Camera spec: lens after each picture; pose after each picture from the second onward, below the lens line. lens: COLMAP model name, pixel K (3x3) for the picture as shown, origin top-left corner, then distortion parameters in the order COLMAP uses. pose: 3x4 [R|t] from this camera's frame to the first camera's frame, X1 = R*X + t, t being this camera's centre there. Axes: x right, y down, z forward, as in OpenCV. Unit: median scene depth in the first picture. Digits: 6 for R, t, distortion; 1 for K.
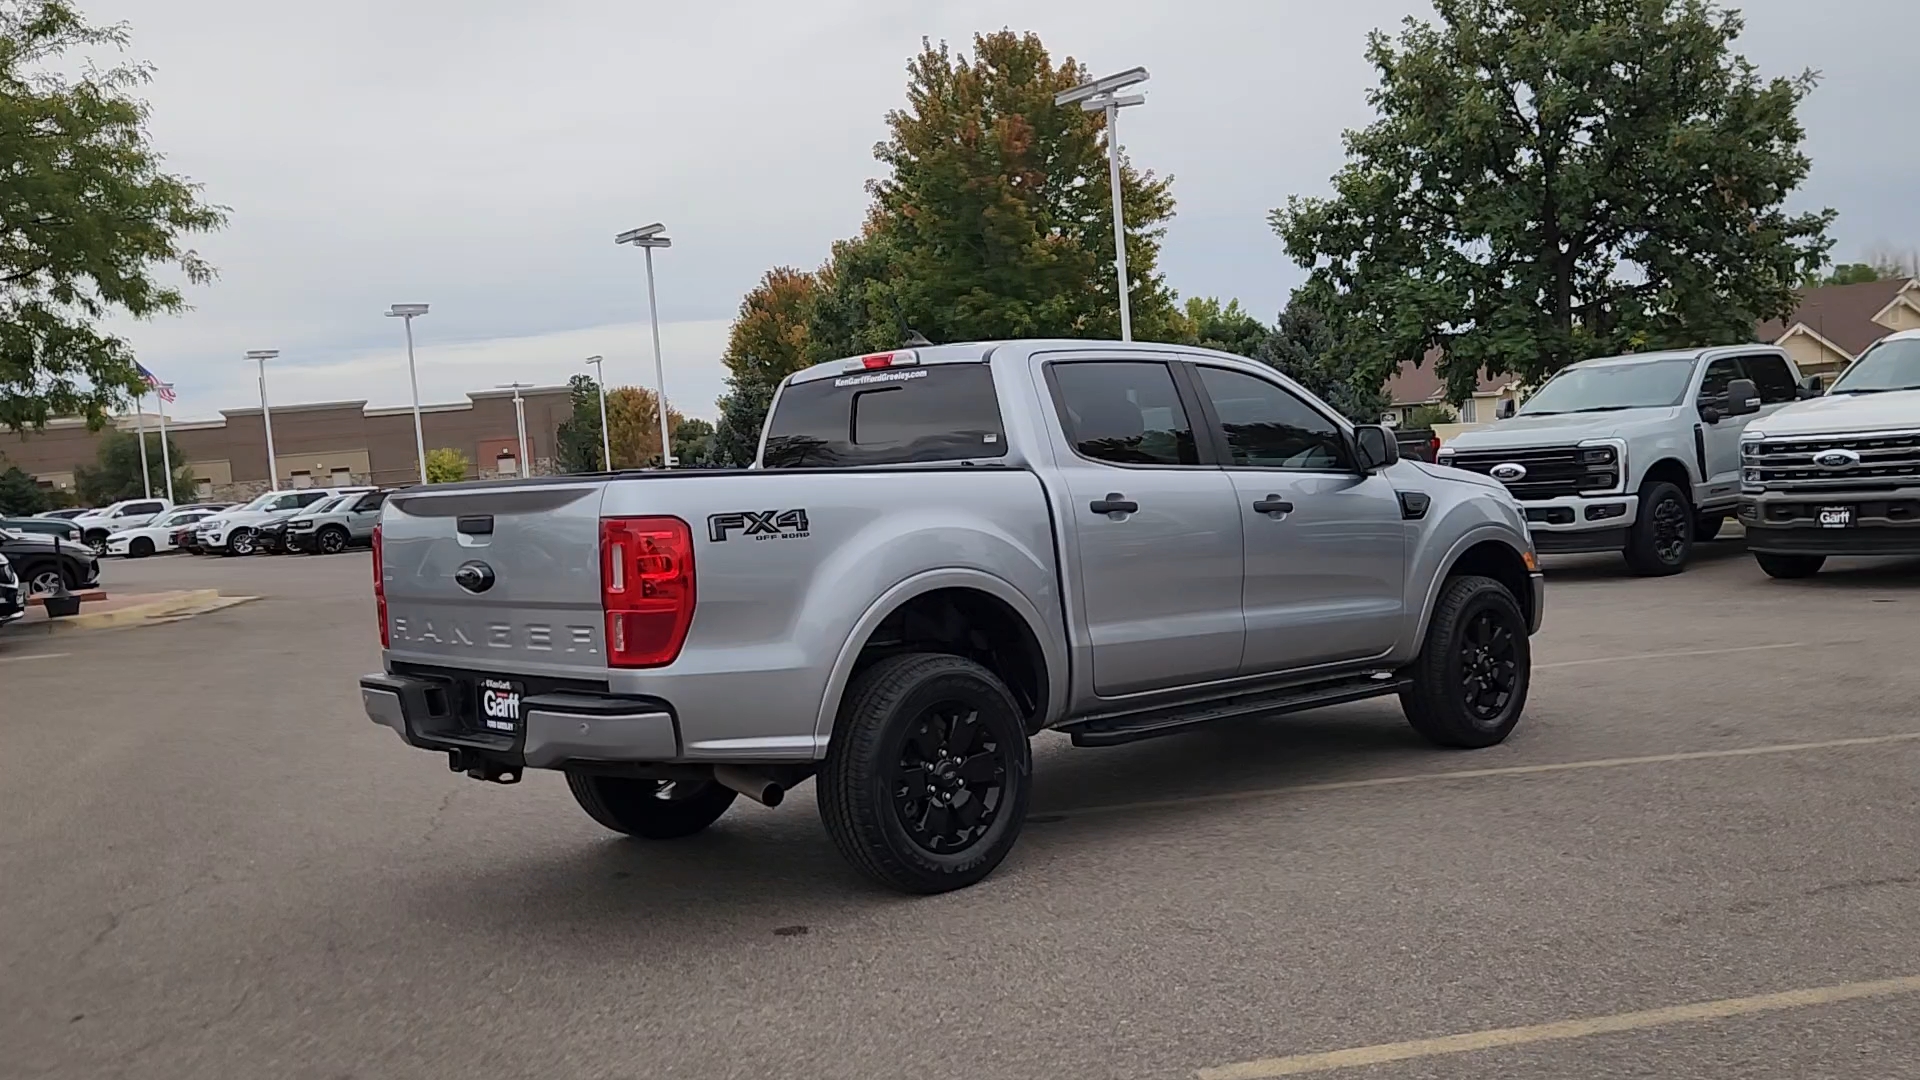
lens RADIAL K [[1757.6, 0, 944.1], [0, 1757.6, 561.6], [0, 0, 1]] dist [0.037171, -0.030193]
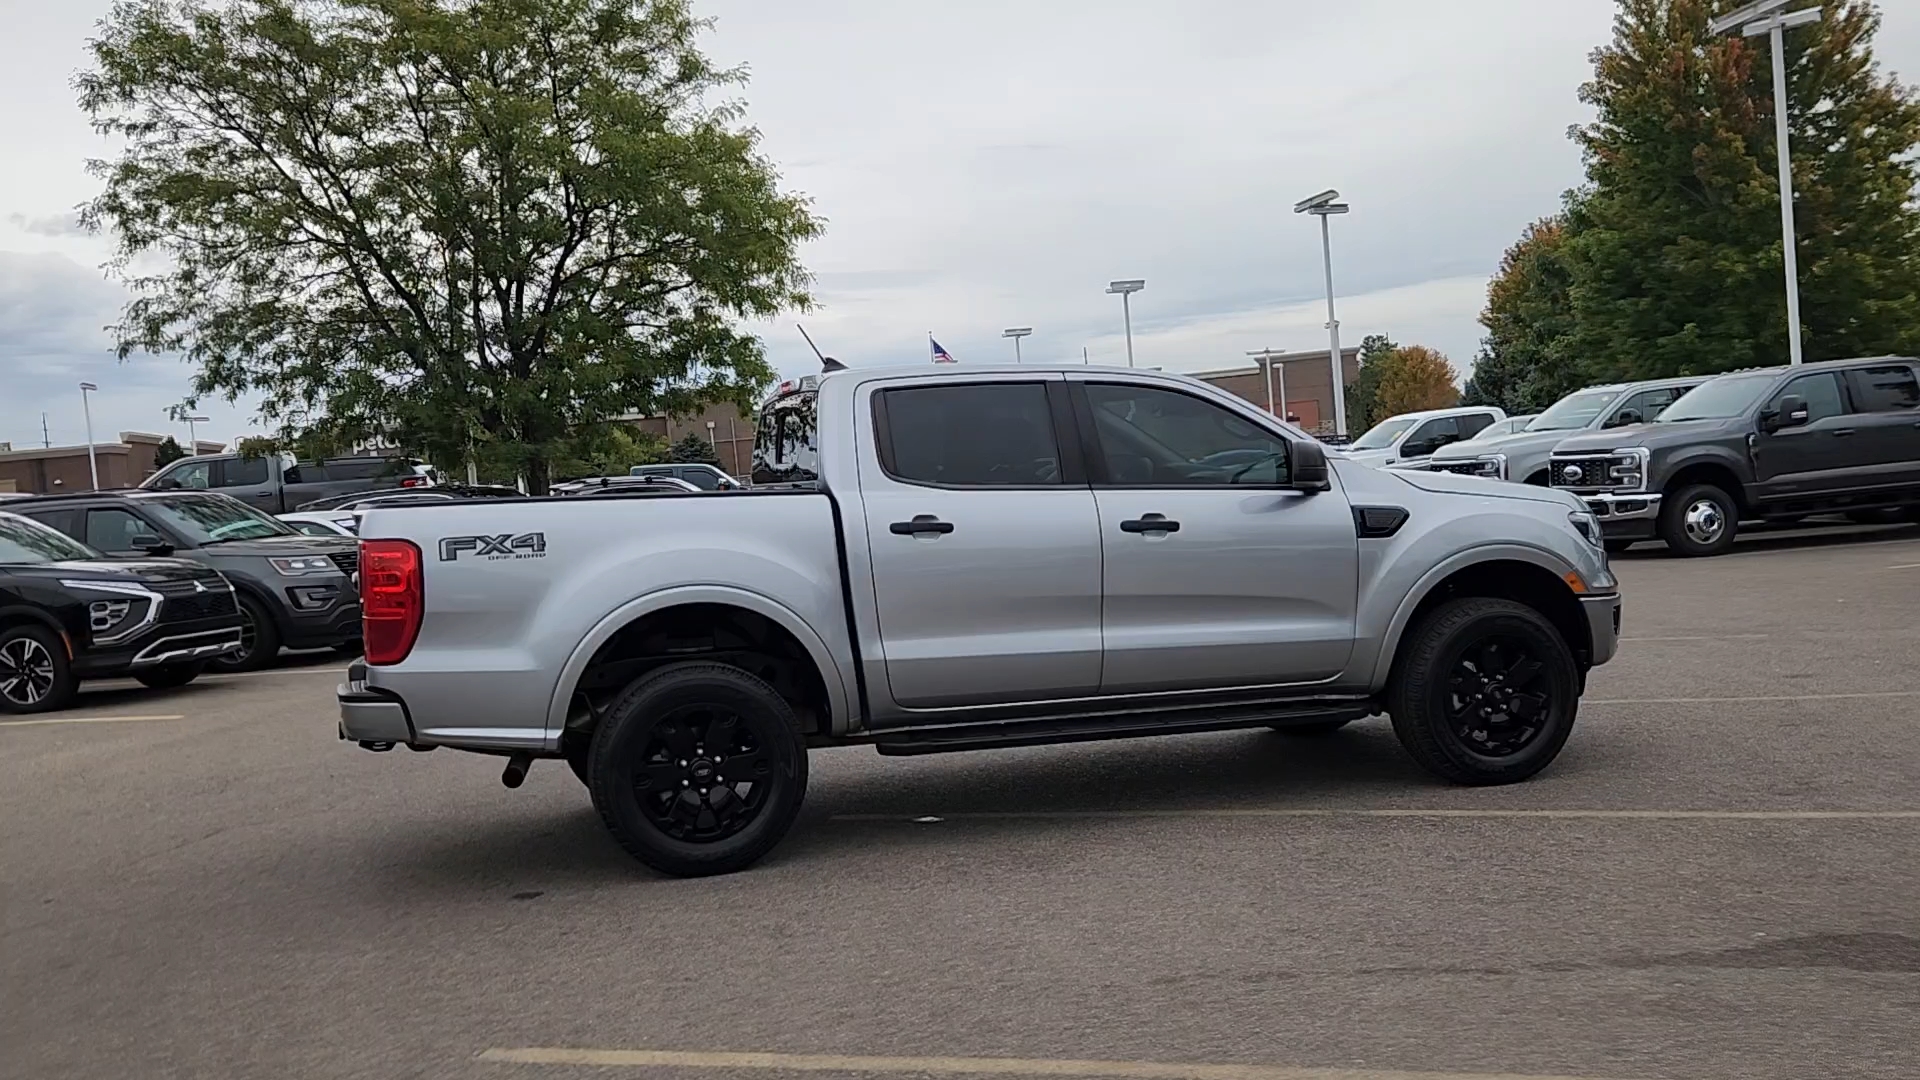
lens RADIAL K [[1757.6, 0, 944.1], [0, 1757.6, 561.6], [0, 0, 1]] dist [0.037171, -0.030193]
pose [[0.898425, 0.024807, -0.438425, 0.156542], [-0.014965, 0.999553, 0.025891, -0.010607], [0.438871, -0.016700, 0.898395, 0.018692]]
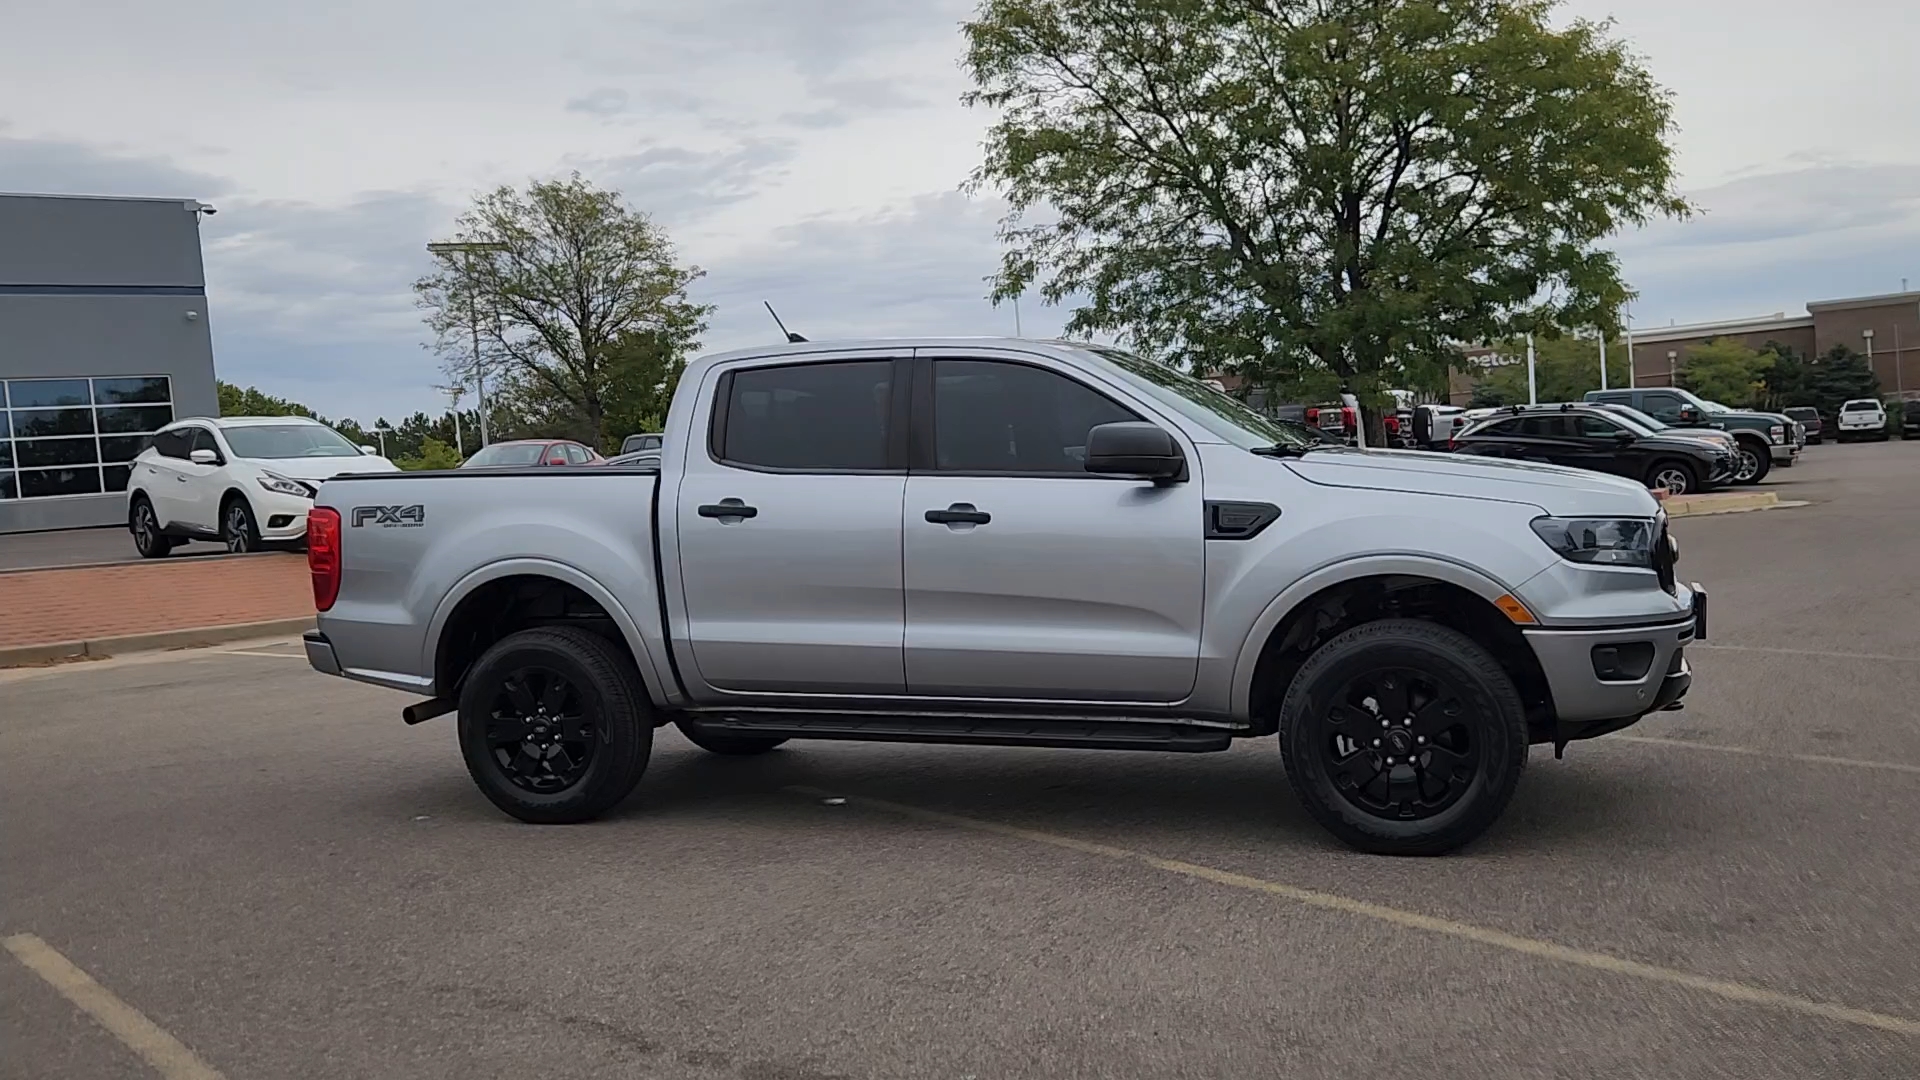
lens RADIAL K [[1757.6, 0, 944.1], [0, 1757.6, 561.6], [0, 0, 1]] dist [0.037171, -0.030193]
pose [[0.456922, 0.087621, -0.885181, 0.299261], [-0.022933, 0.995966, 0.086749, -0.026243], [0.889211, -0.019338, 0.457088, 0.175692]]
